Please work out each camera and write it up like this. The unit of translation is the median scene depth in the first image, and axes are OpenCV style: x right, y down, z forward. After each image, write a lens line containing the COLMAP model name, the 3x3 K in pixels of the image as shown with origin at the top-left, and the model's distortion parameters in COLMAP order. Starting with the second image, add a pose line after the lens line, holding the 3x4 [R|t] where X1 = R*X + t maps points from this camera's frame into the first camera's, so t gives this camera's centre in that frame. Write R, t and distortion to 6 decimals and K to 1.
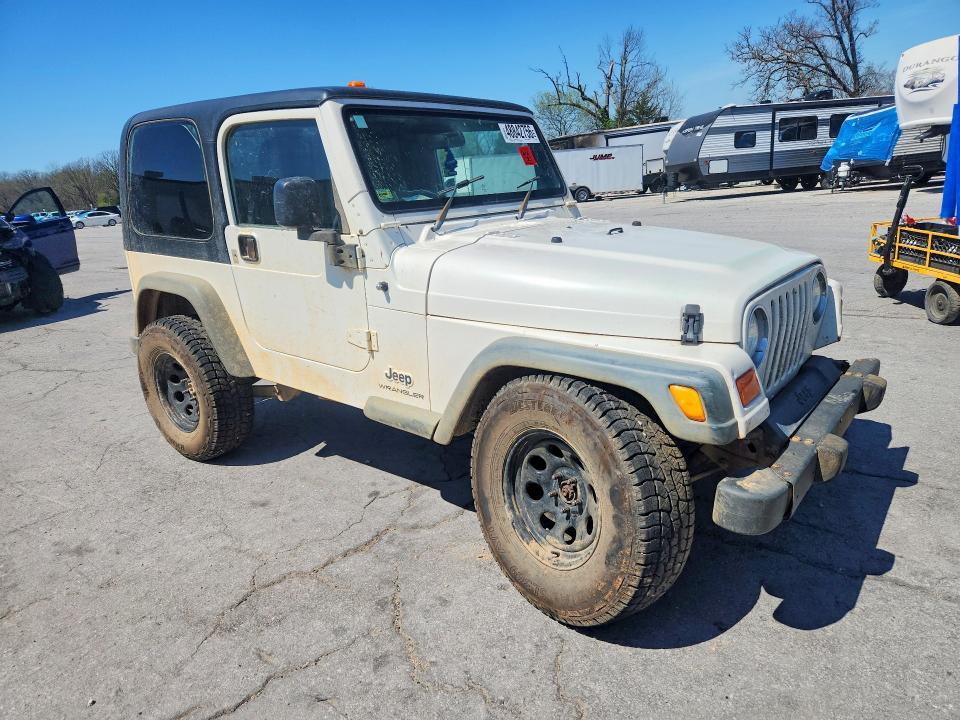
lens RADIAL K [[635.9, 0, 477.2], [0, 635.9, 364.6], [0, 0, 1]] dist [0.023444, -0.002723]
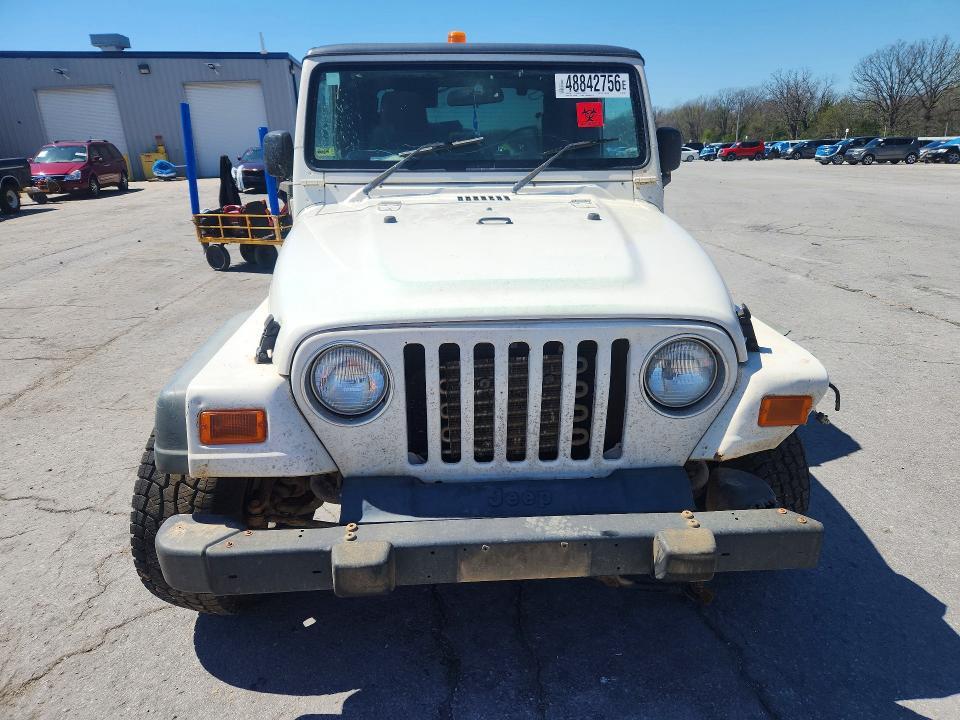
lens RADIAL K [[635.9, 0, 478.7], [0, 635.9, 362.4], [0, 0, 1]] dist [0.023444, -0.002723]
pose [[0.650336, 0.300992, -0.697472, 0.707588], [-0.241649, 0.952429, 0.185700, -0.162845], [0.720187, 0.047776, 0.692133, 0.400082]]
